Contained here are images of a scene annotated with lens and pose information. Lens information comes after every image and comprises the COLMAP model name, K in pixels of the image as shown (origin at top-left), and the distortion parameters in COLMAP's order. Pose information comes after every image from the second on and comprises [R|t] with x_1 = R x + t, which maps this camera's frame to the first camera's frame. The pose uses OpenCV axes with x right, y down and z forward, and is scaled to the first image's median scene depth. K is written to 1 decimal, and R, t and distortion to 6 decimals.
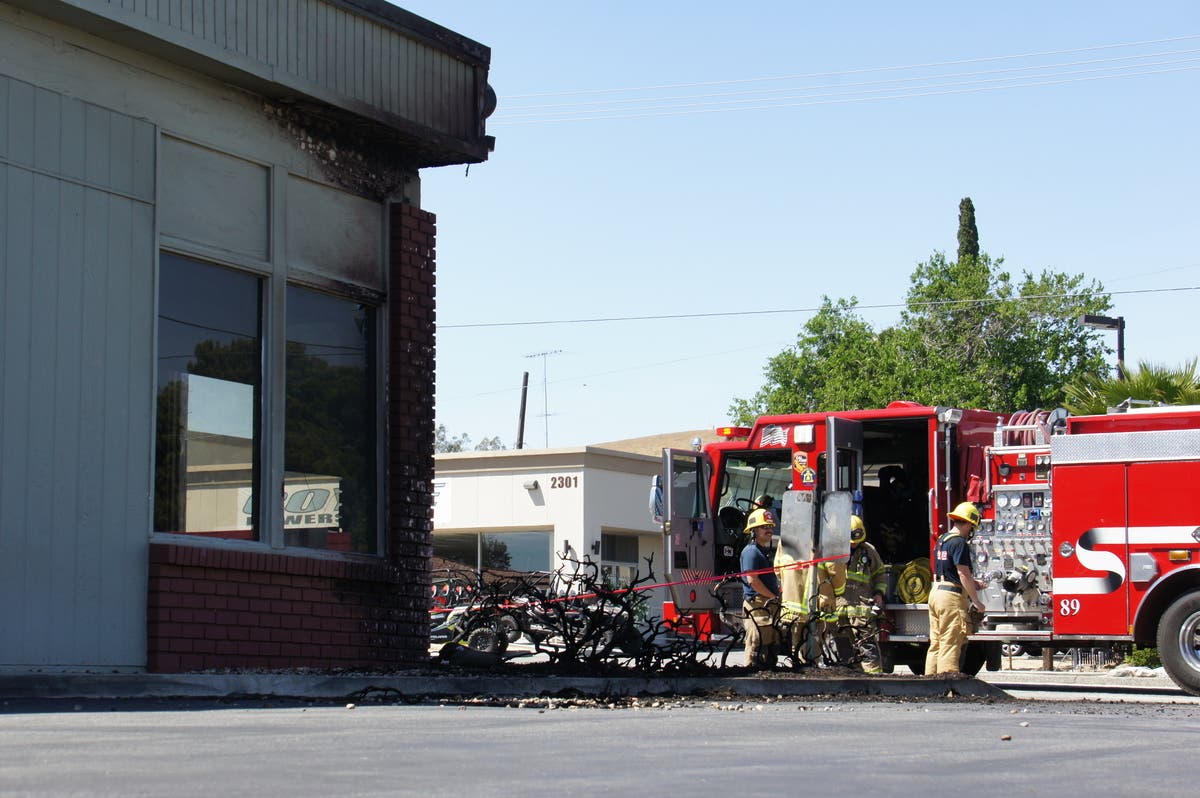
lens RADIAL K [[2657.5, 0, 600.0], [0, 2657.5, 399.0], [0, 0, 1]] dist [0.269451, 0.028801]
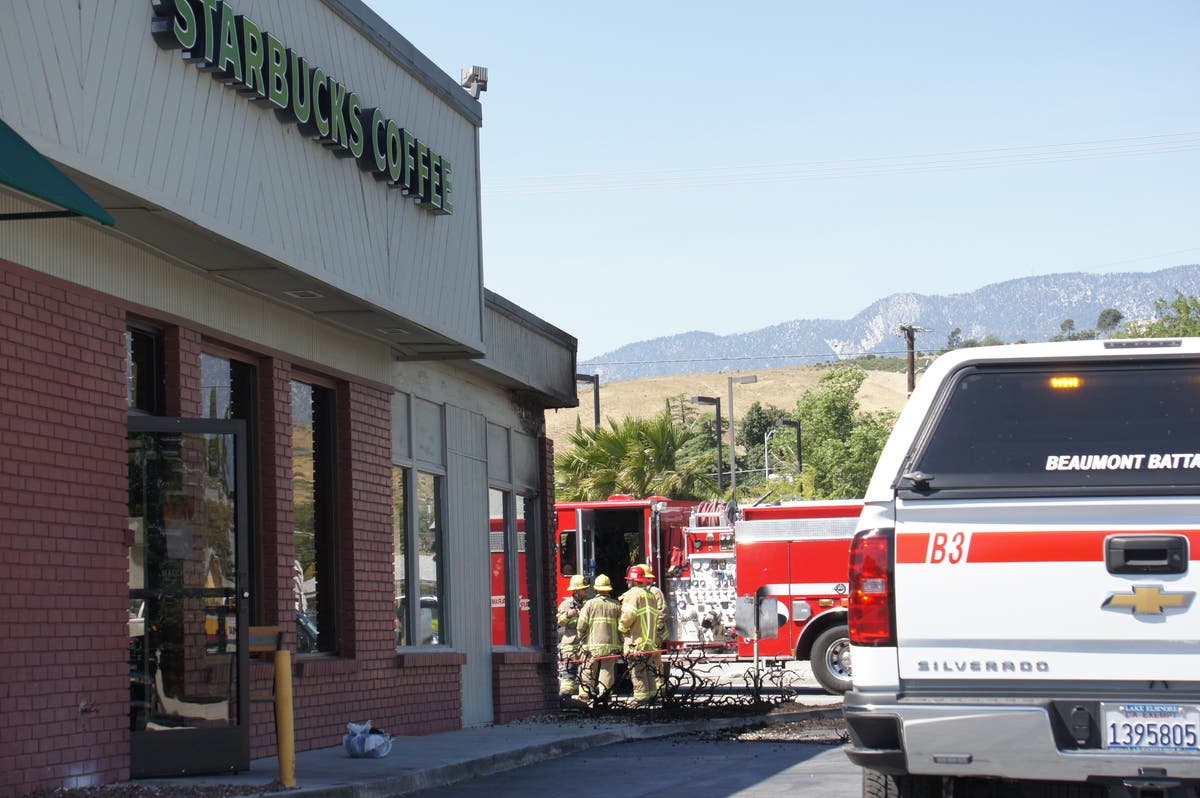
lens RADIAL K [[2657.5, 0, 600.0], [0, 2657.5, 399.0], [0, 0, 1]] dist [0.269451, 0.028801]
pose [[0.959700, -0.004539, 0.280989, -0.310954], [0.001008, 0.999919, 0.012712, -0.071801], [-0.281024, -0.011916, 0.959627, -0.379789]]
